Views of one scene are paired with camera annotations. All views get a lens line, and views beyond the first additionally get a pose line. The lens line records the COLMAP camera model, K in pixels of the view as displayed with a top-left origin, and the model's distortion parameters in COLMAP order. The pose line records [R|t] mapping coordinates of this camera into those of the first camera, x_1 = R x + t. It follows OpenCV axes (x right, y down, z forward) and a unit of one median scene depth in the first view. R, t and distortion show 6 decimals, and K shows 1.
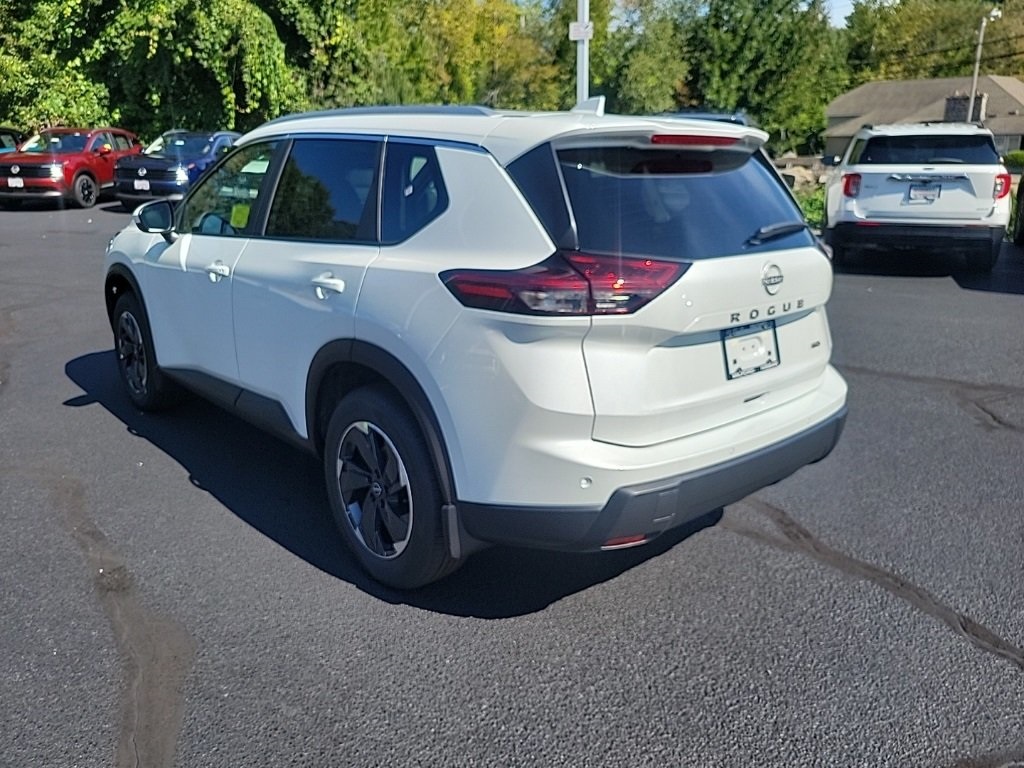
lens RADIAL K [[784.5, 0, 512.0], [0, 784.5, 384.0], [0, 0, 1]] dist [0.042380, -0.017673]
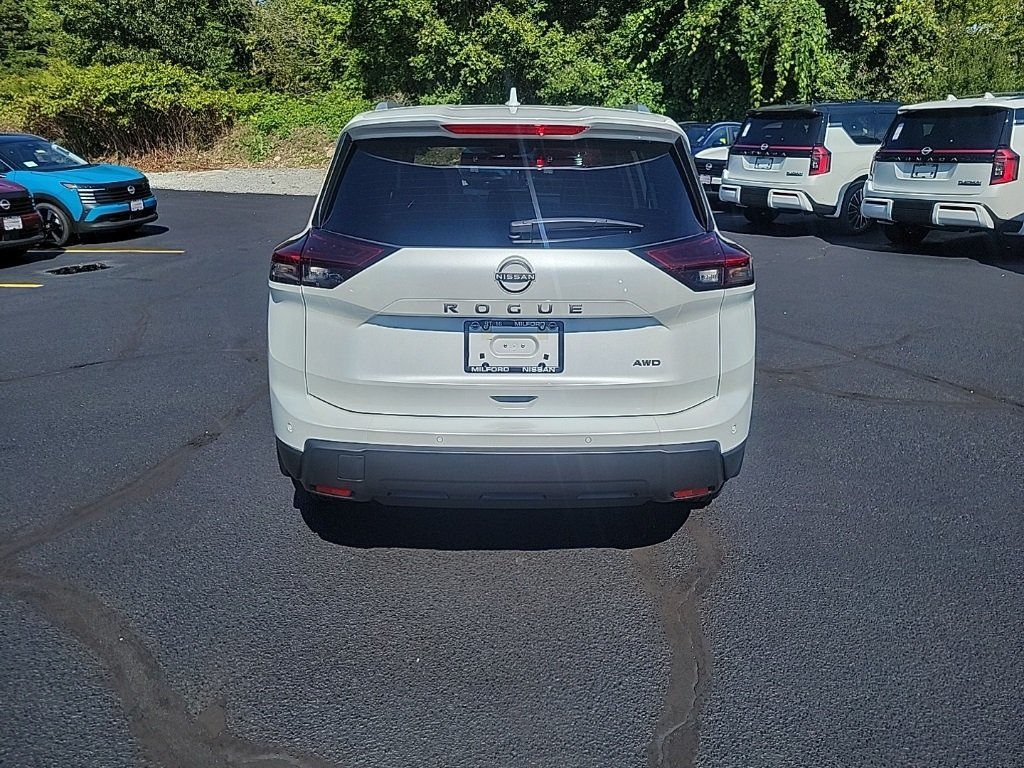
lens RADIAL K [[784.5, 0, 512.0], [0, 784.5, 384.0], [0, 0, 1]] dist [0.042380, -0.017673]
pose [[0.758313, 0.191069, -0.623261, 0.106665], [-0.183318, 0.980002, 0.077392, -0.008796], [0.625584, 0.055568, 0.778175, 0.029749]]
